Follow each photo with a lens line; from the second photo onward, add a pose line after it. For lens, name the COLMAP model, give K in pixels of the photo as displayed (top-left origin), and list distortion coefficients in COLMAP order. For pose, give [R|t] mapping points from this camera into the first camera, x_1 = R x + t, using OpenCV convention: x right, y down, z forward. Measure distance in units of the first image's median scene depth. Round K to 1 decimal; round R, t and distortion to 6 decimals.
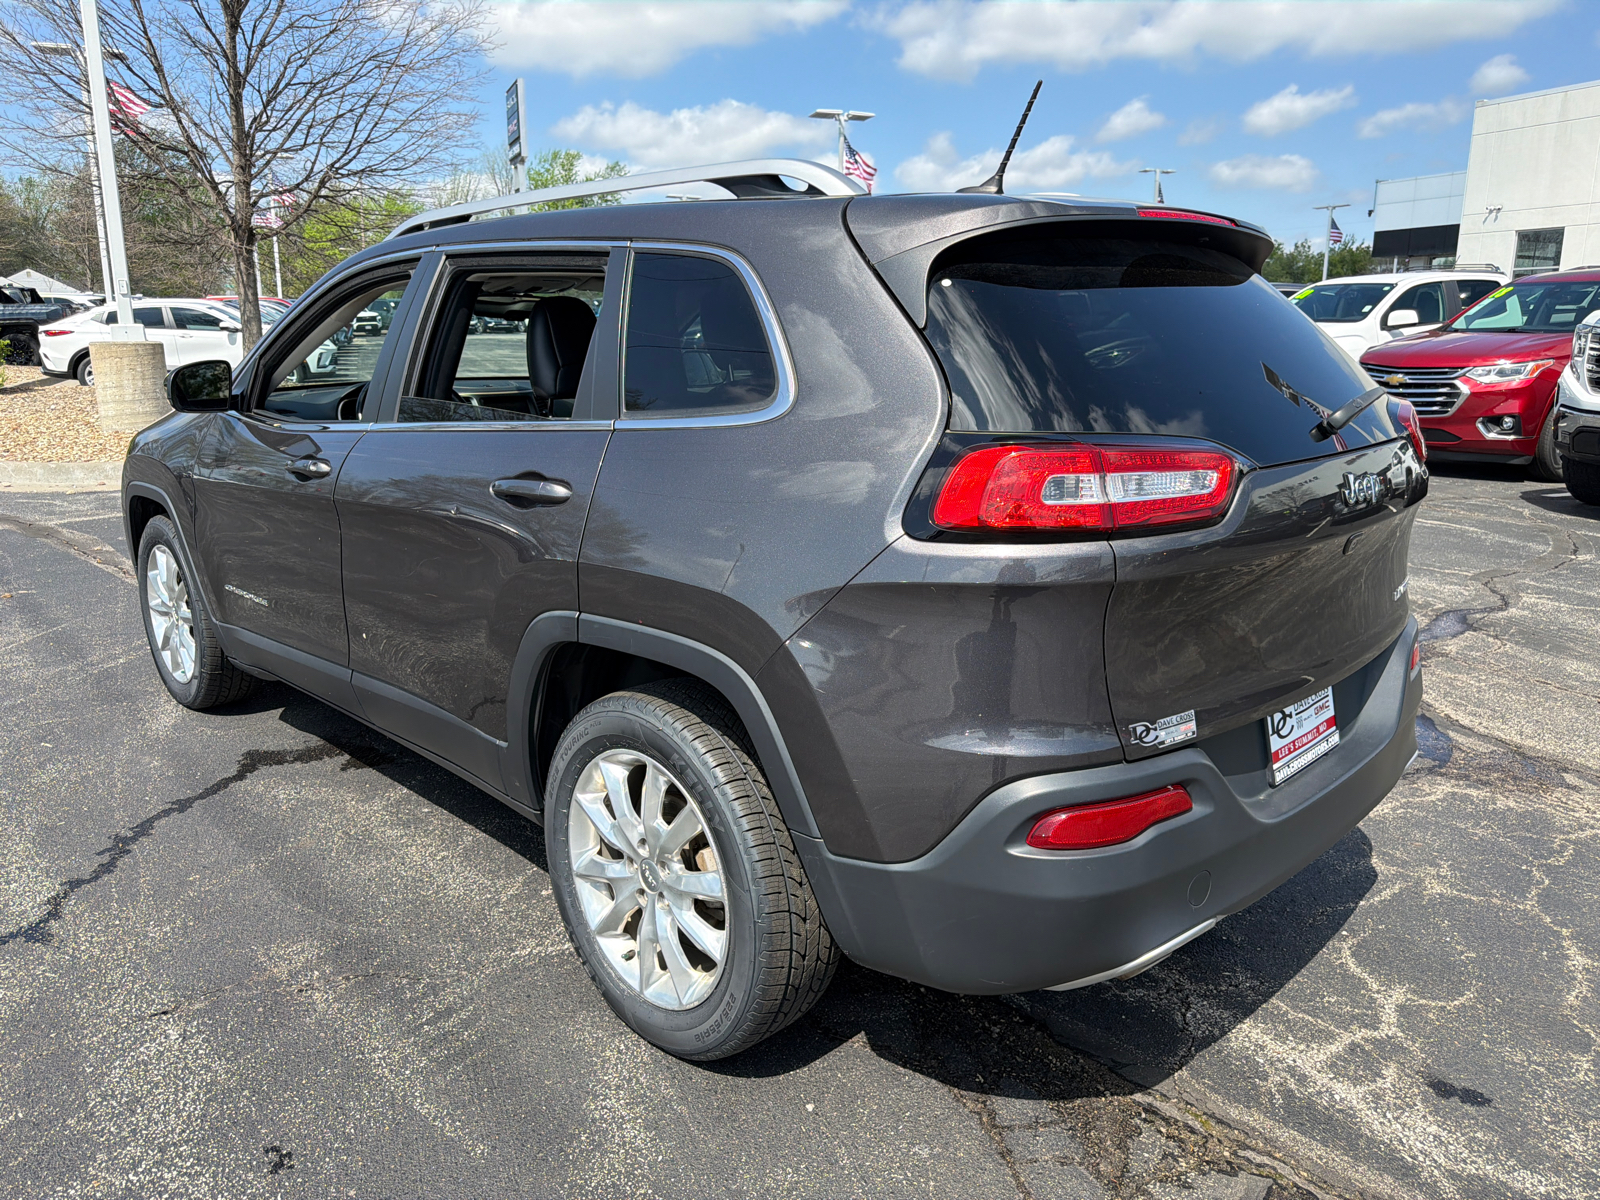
lens RADIAL K [[1136.8, 0, 849.8], [0, 1136.8, 617.9], [0, 0, 1]] dist [-0.008810, -0.007563]
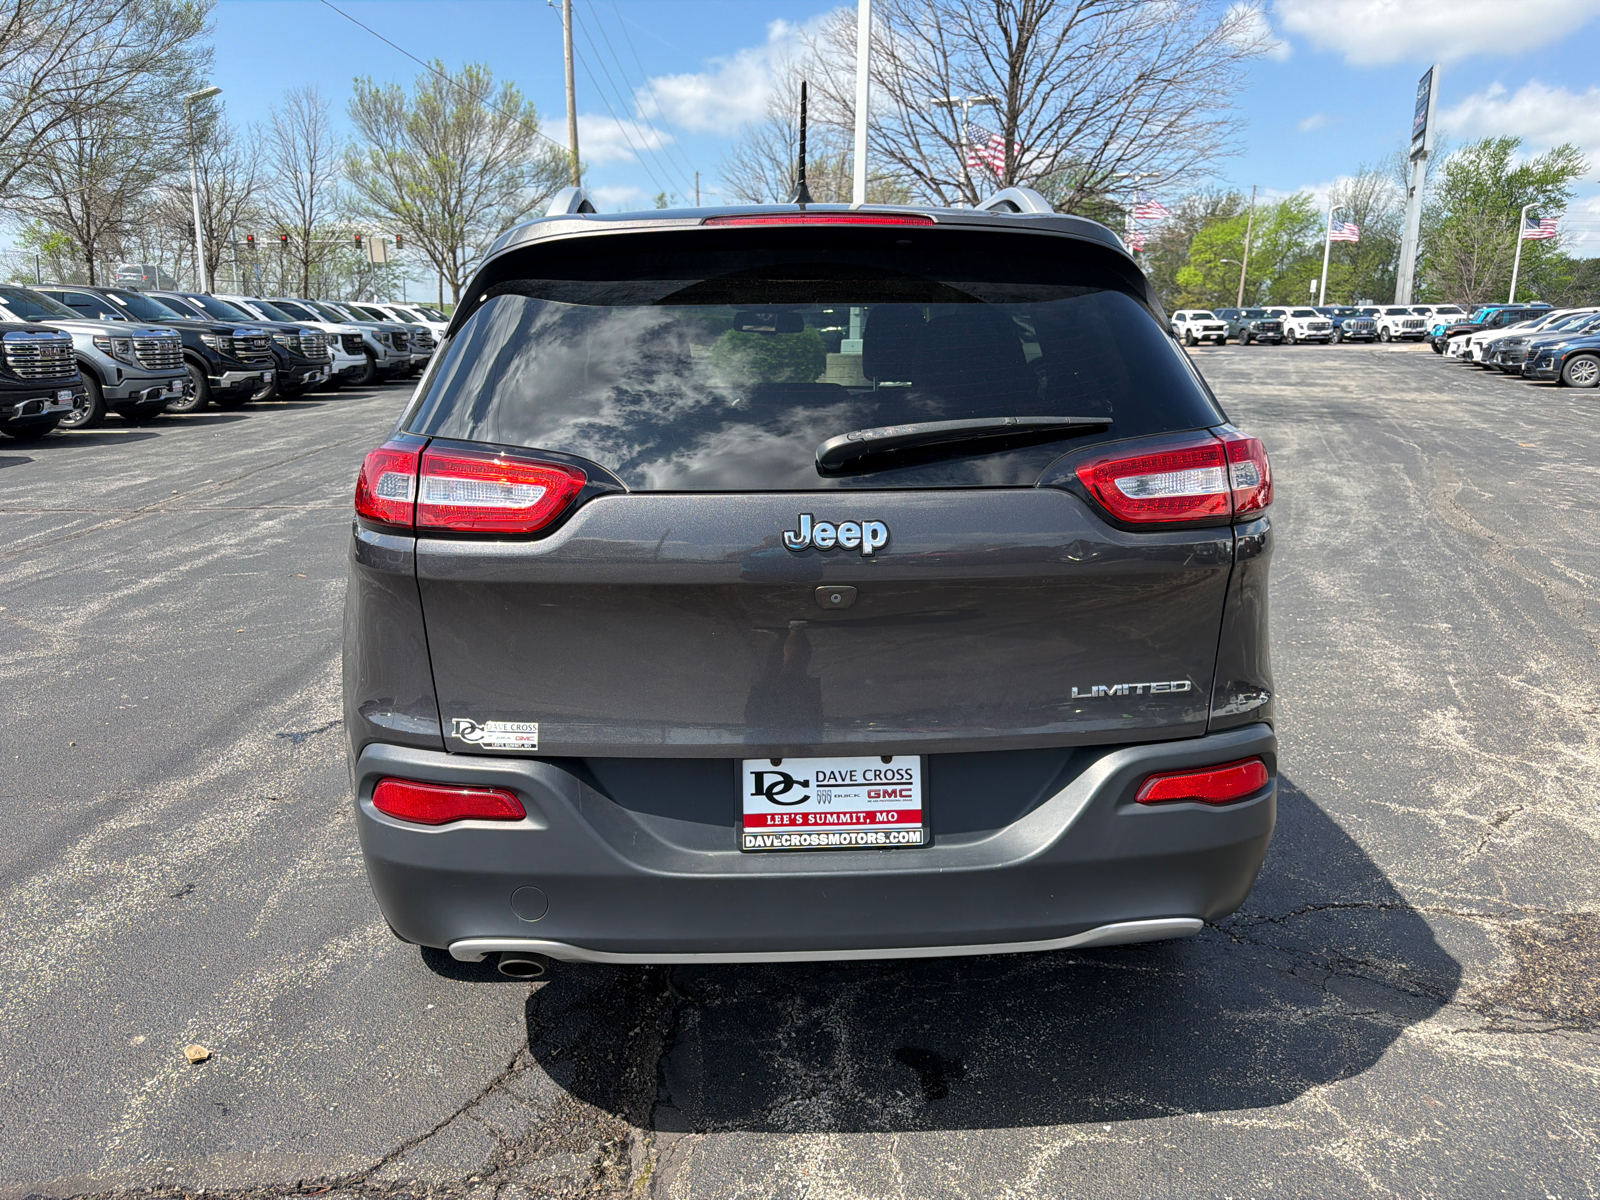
lens RADIAL K [[1161.8, 0, 814.7], [0, 1161.8, 590.9], [0, 0, 1]] dist [0.002673, -0.004051]
pose [[0.736015, 0.141020, -0.662114, 0.645426], [-0.164379, 0.986020, 0.027281, -0.058953], [0.656704, 0.088759, 0.748907, 0.208736]]
